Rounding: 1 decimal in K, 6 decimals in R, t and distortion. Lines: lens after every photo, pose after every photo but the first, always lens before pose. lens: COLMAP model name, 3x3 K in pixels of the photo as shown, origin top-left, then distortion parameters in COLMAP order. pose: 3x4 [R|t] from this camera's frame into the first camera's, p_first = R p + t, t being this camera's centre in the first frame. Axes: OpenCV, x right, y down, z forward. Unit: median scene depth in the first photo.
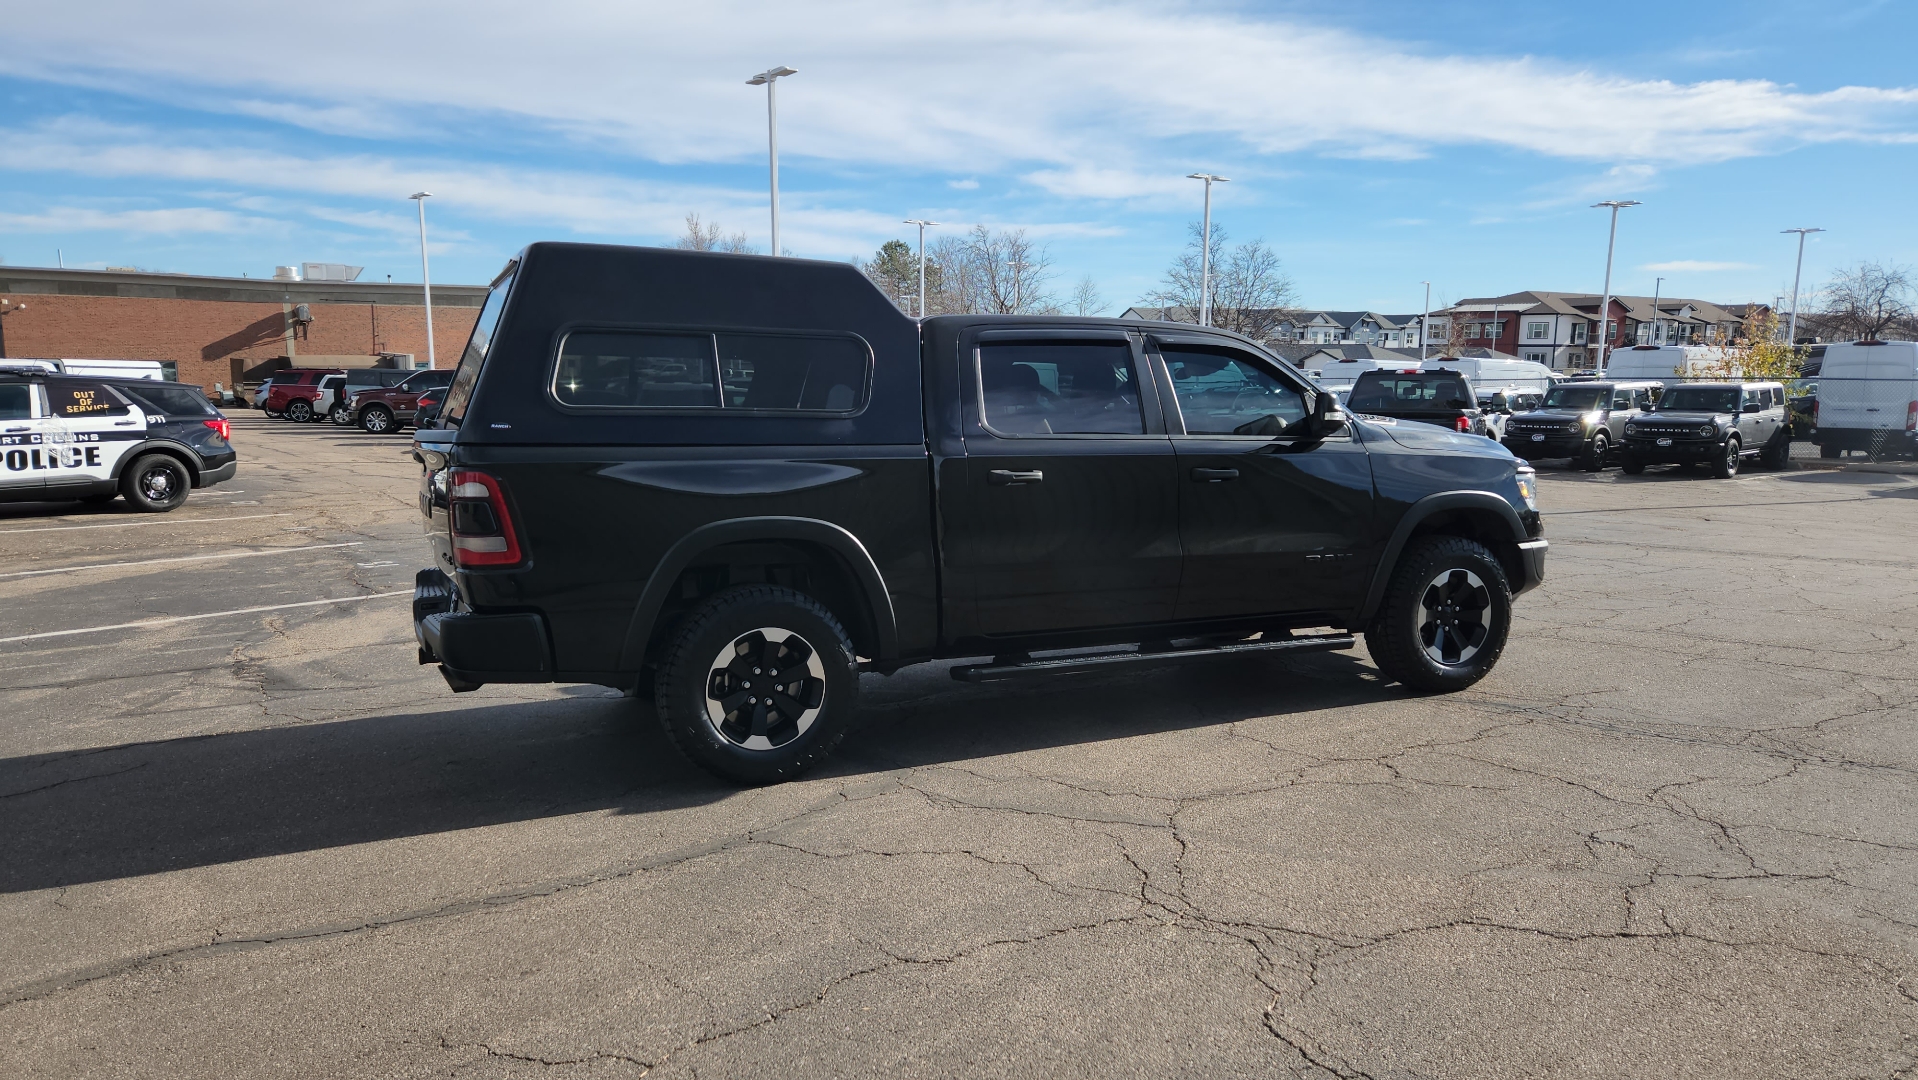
lens RADIAL K [[1295.2, 0, 959.0], [0, 1295.2, 540.0], [0, 0, 1]] dist [0.084779, -0.069199]
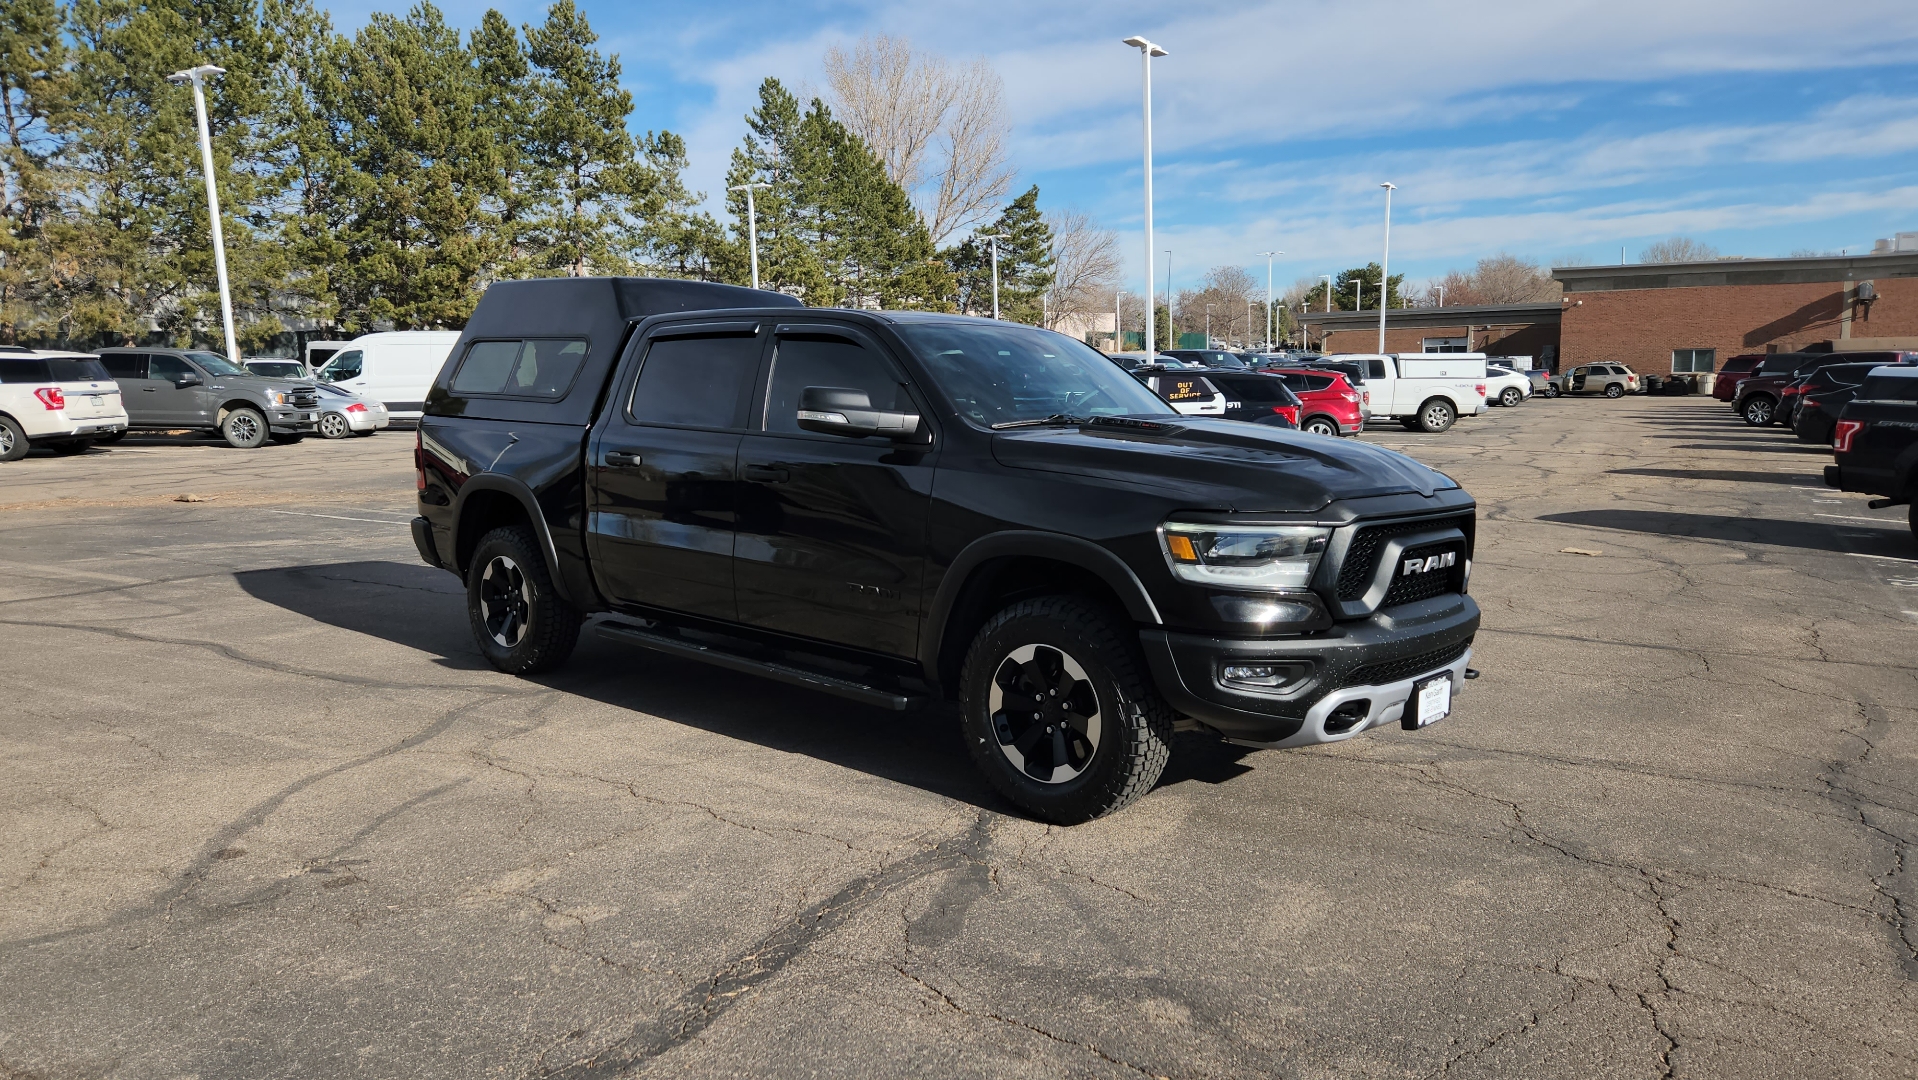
lens RADIAL K [[1314.9, 0, 951.2], [0, 1314.9, 542.5], [0, 0, 1]] dist [0.083620, -0.075489]
pose [[0.380843, 0.114970, -0.917464, 0.434096], [-0.105879, 0.991135, 0.080251, -0.035987], [0.918558, 0.066577, 0.389640, 0.297161]]
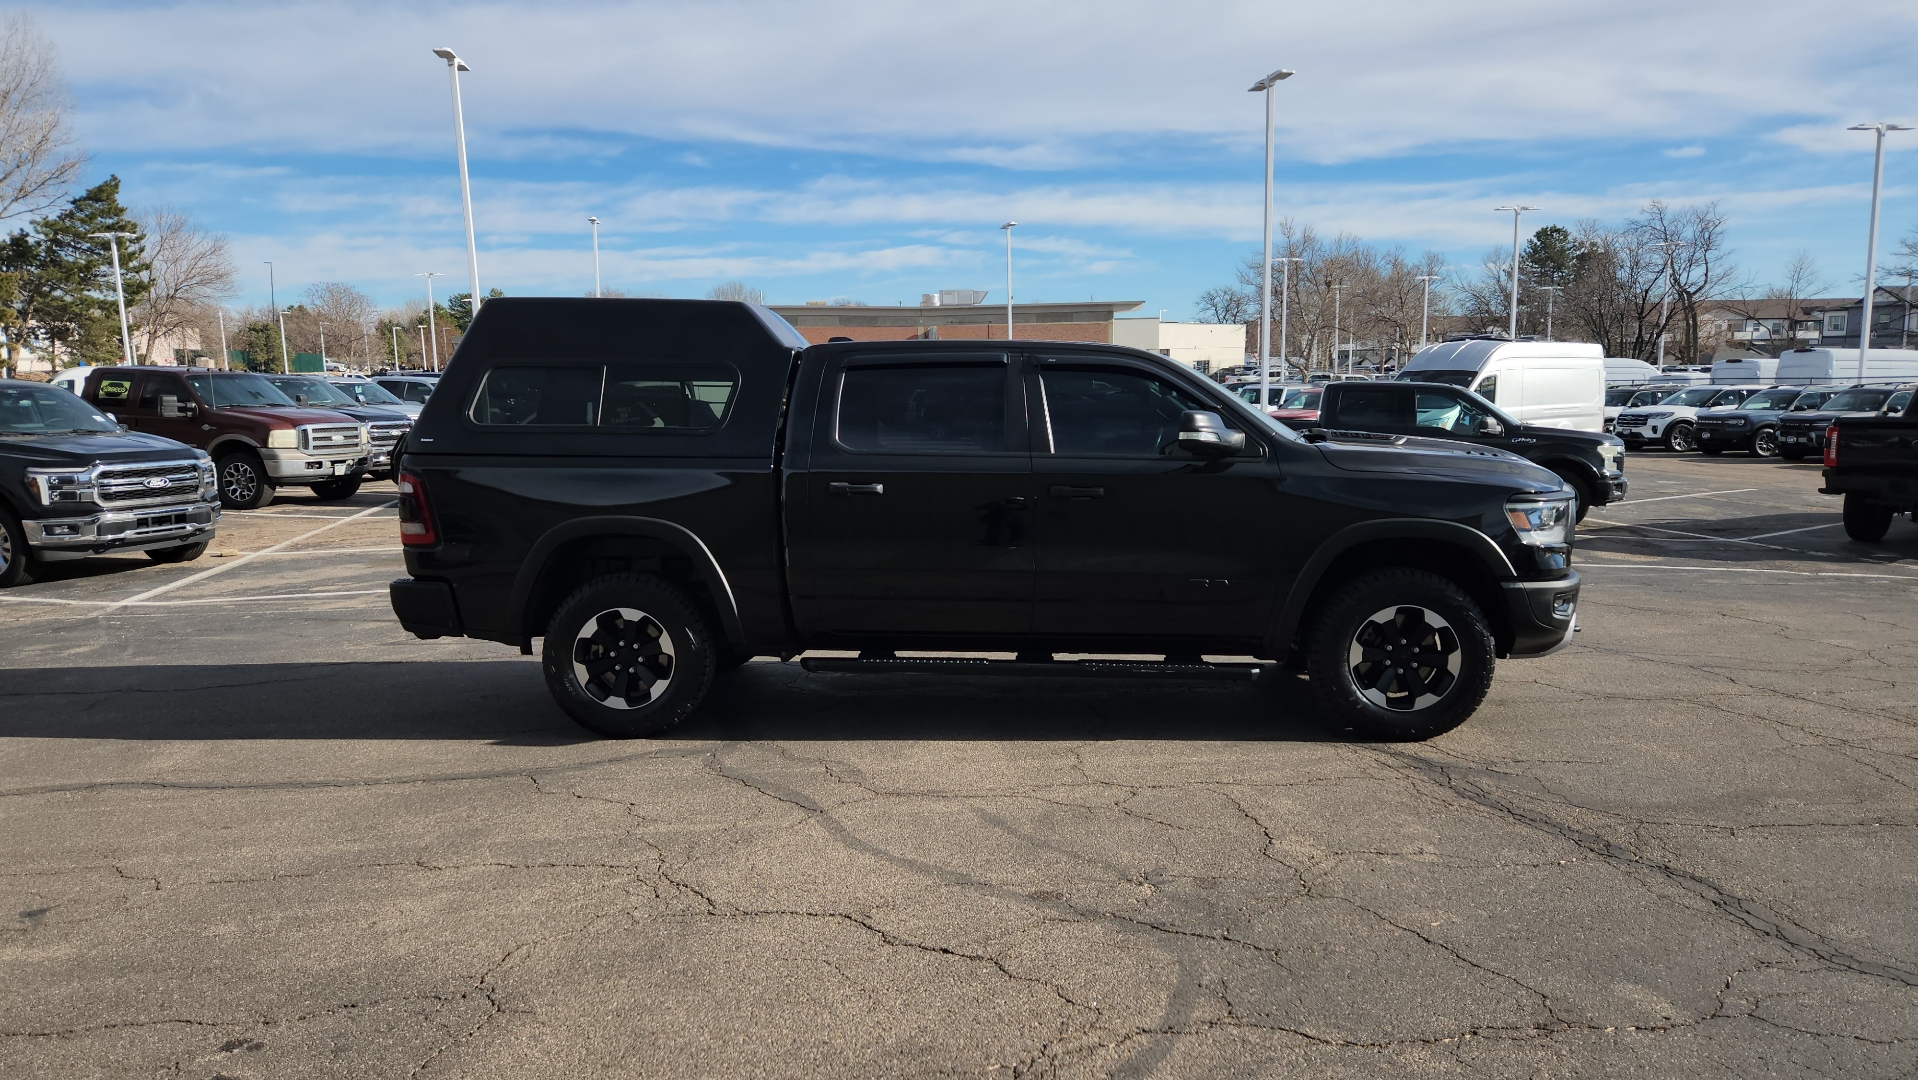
lens RADIAL K [[1301.3, 0, 949.2], [0, 1301.3, 539.9], [0, 0, 1]] dist [0.079787, -0.070299]
pose [[0.878415, 0.045187, -0.475758, 0.232057], [-0.047307, 0.998852, 0.007524, -0.006459], [0.475552, 0.015897, 0.879544, 0.024578]]
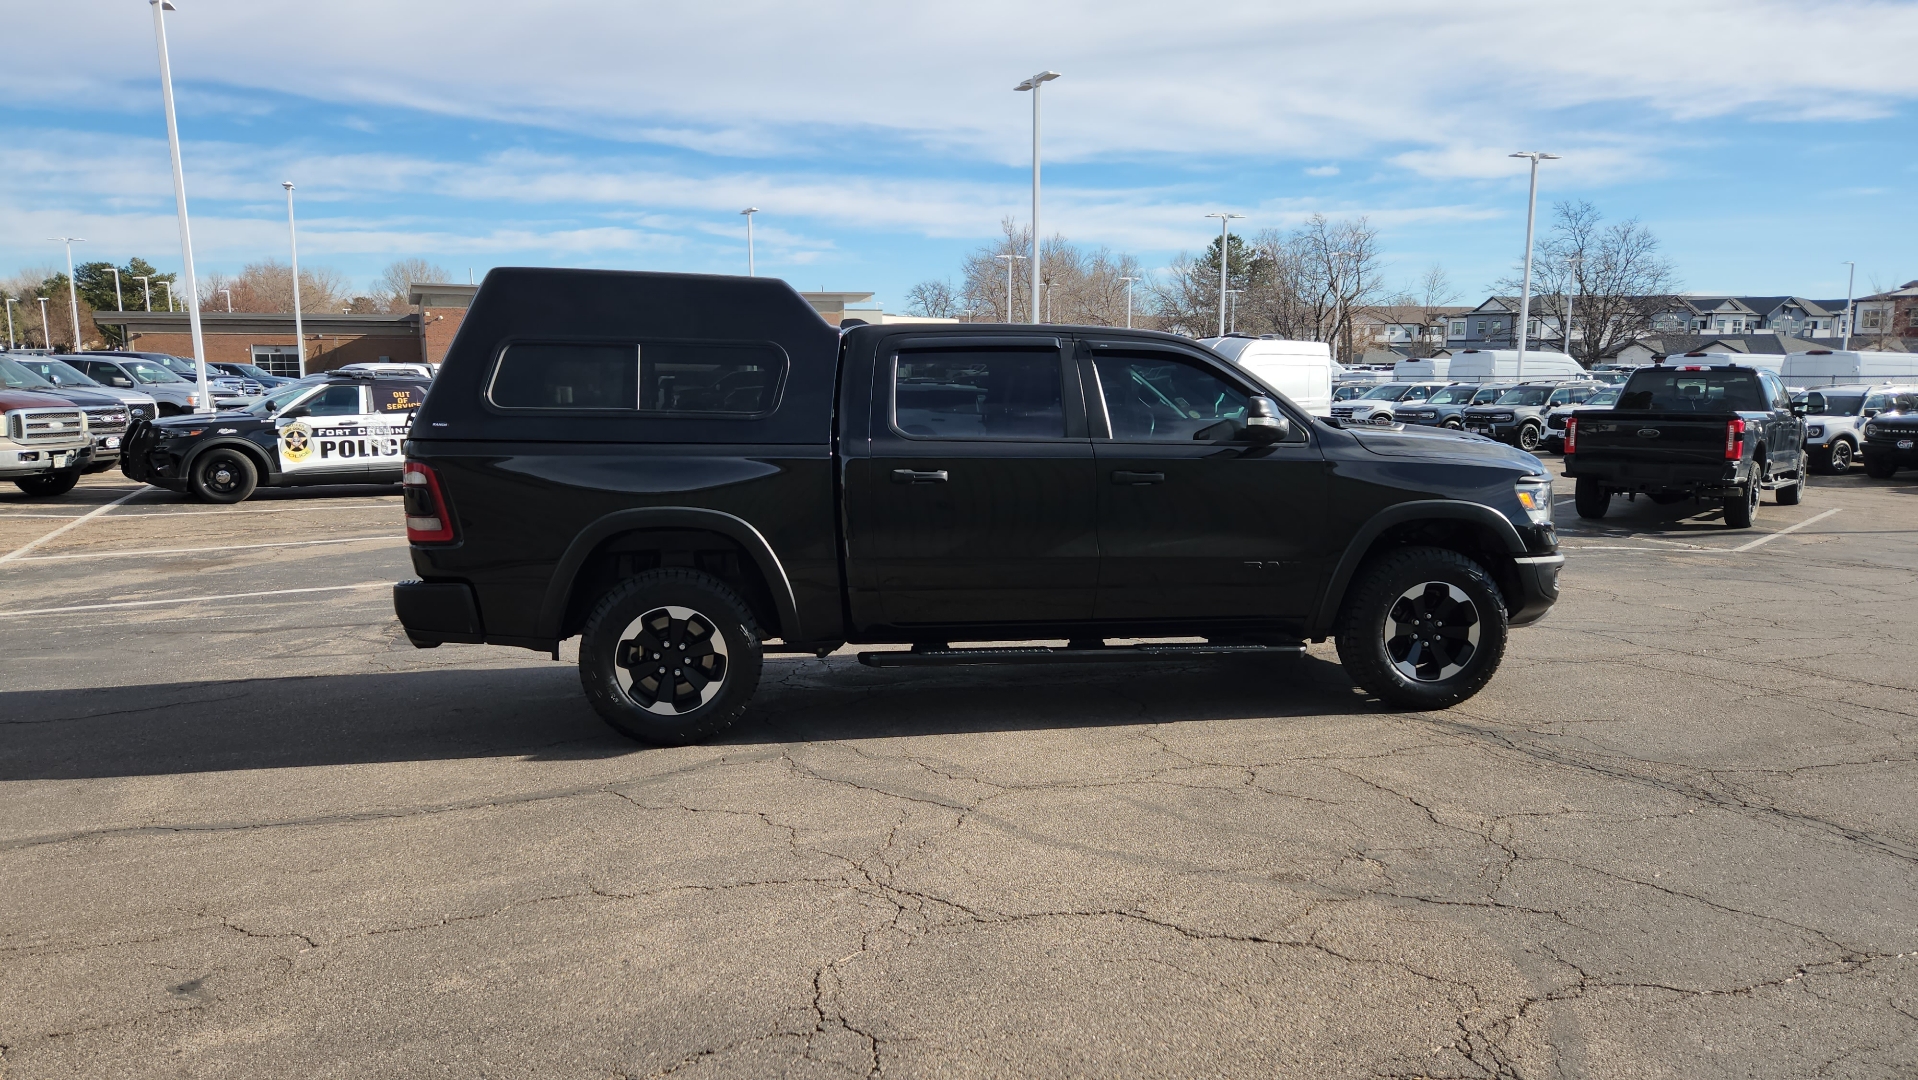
lens RADIAL K [[1301.3, 0, 949.2], [0, 1301.3, 539.9], [0, 0, 1]] dist [0.079787, -0.070299]
pose [[0.963956, 0.031665, -0.264171, 0.126960], [-0.031277, 0.999495, 0.005679, -0.001273], [0.264218, 0.002788, 0.964459, -0.008488]]
